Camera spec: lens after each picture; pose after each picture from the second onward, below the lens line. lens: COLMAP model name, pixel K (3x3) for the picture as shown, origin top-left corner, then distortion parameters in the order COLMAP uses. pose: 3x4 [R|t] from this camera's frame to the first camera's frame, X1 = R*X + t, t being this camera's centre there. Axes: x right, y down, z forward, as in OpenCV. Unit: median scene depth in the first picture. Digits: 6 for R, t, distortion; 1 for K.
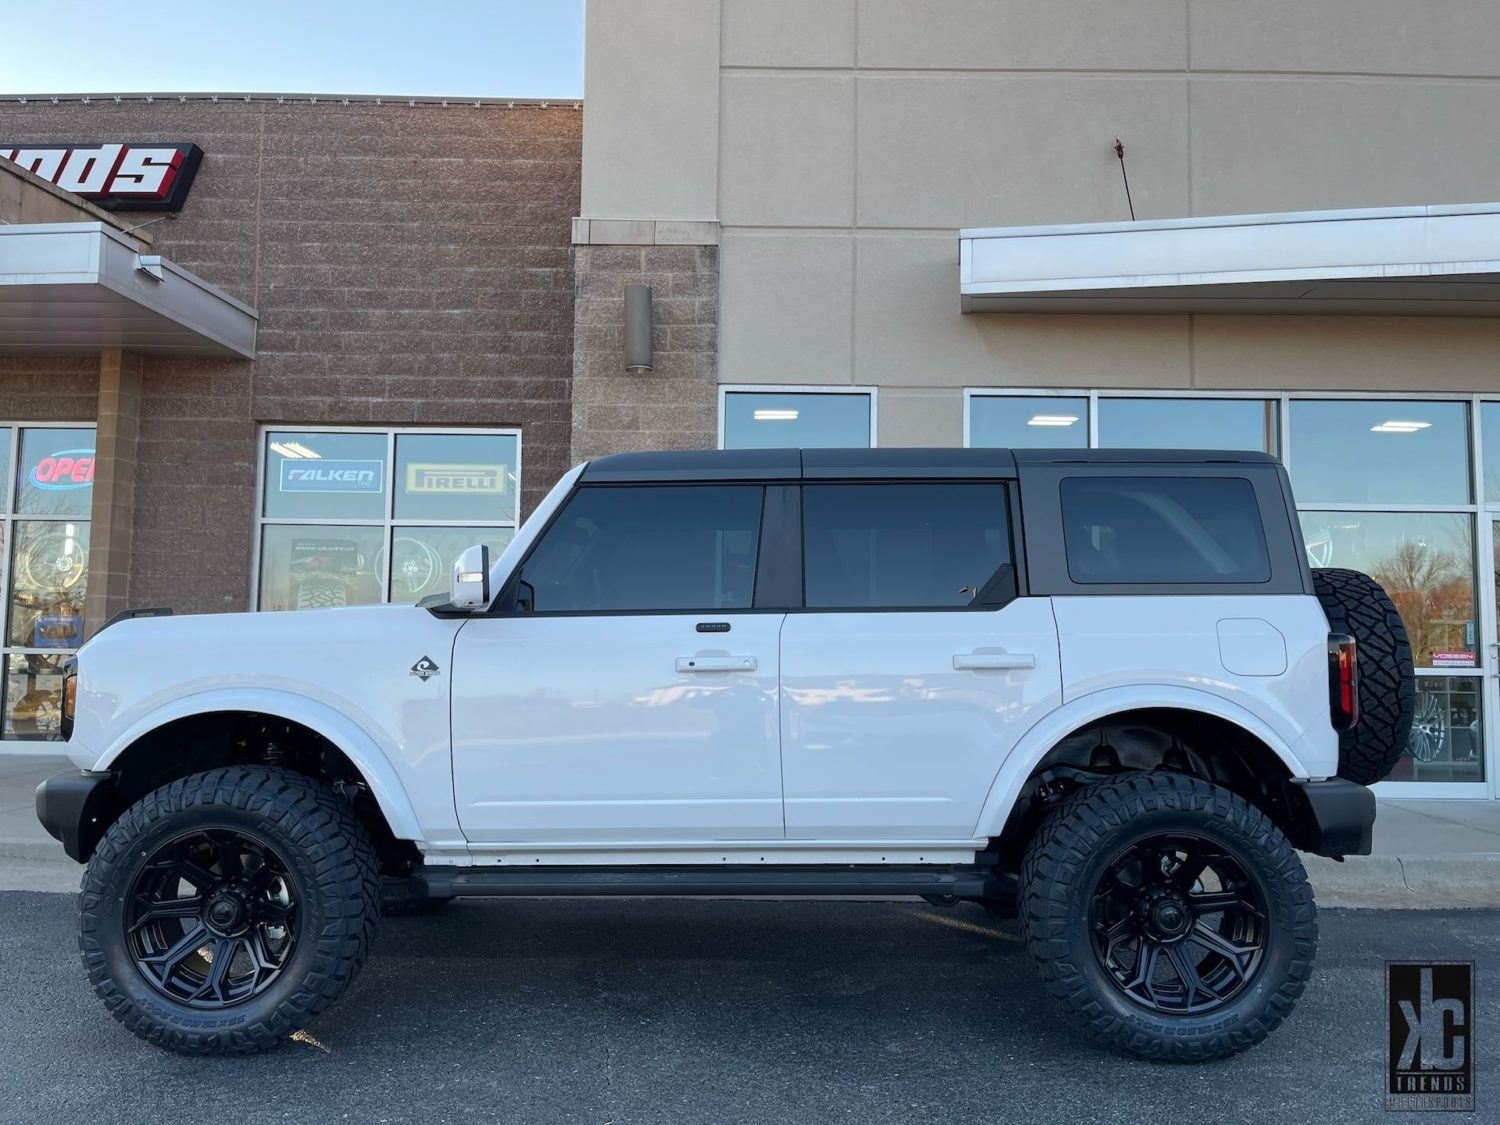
lens RADIAL K [[1142.7, 0, 749.2], [0, 1142.7, 564.0], [0, 0, 1]] dist [0.059073, -0.078881]
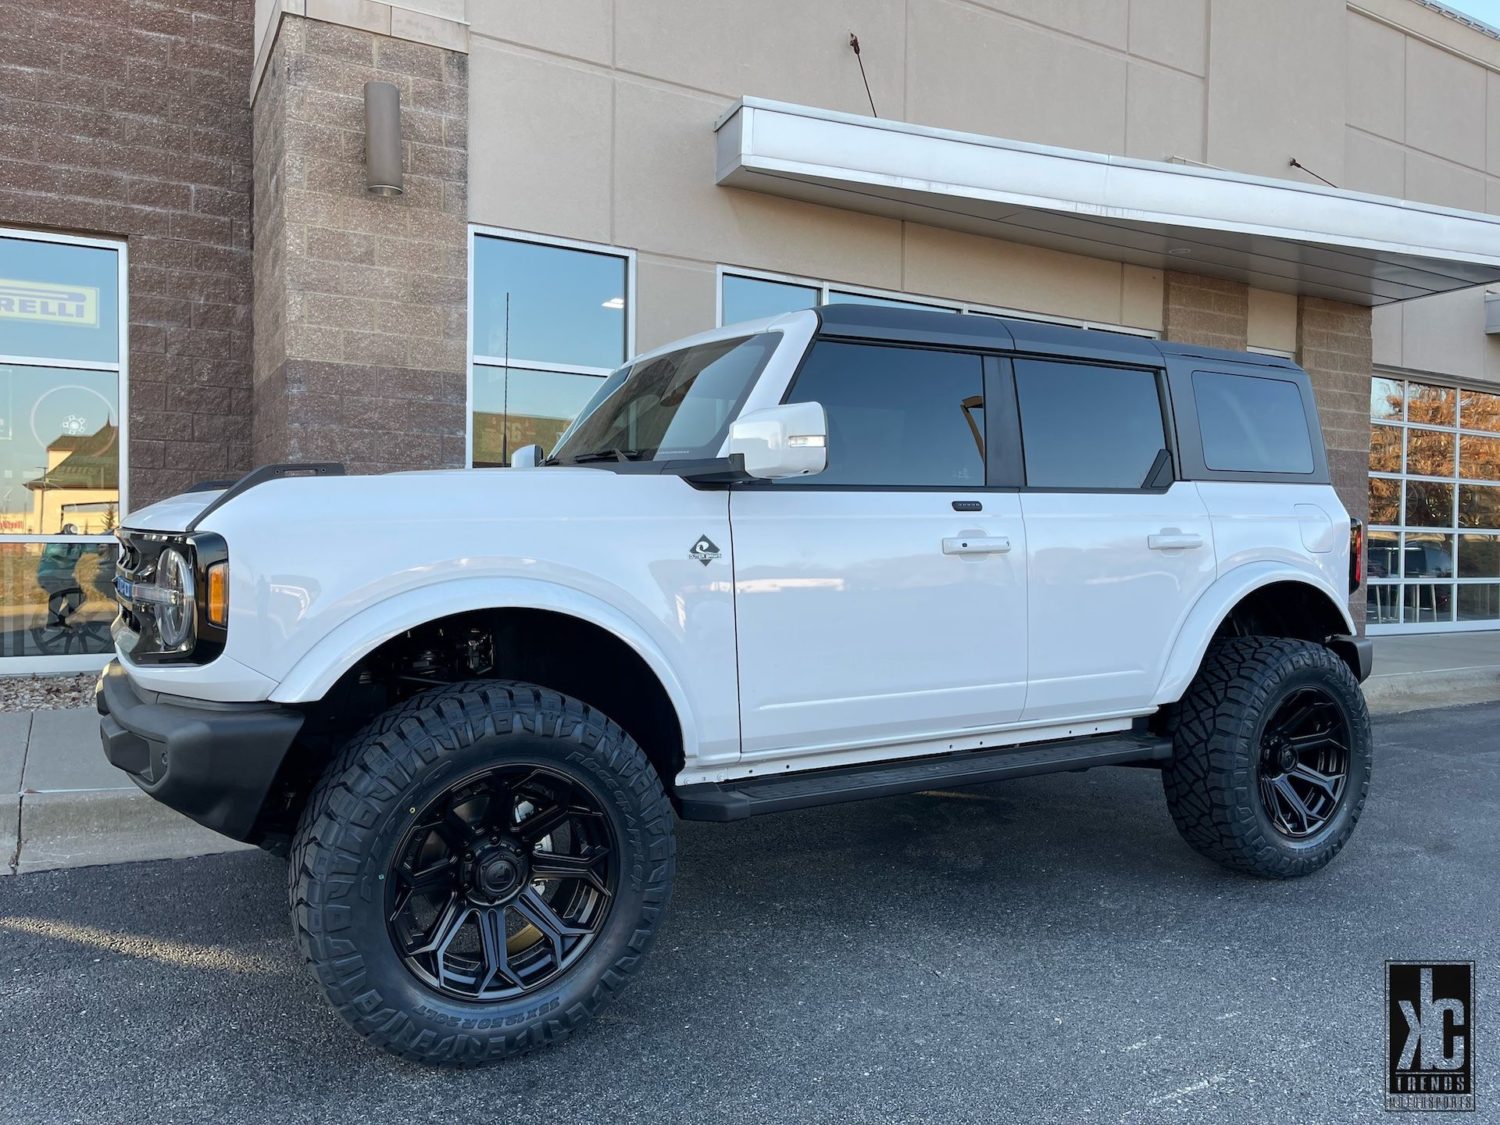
lens RADIAL K [[1142.7, 0, 752.2], [0, 1142.7, 576.4], [0, 0, 1]] dist [0.059073, -0.078881]
pose [[0.856432, -0.016106, 0.516008, -0.295128], [-0.041089, 0.994216, 0.099228, 0.012086], [-0.514622, -0.106185, 0.850817, 0.127538]]
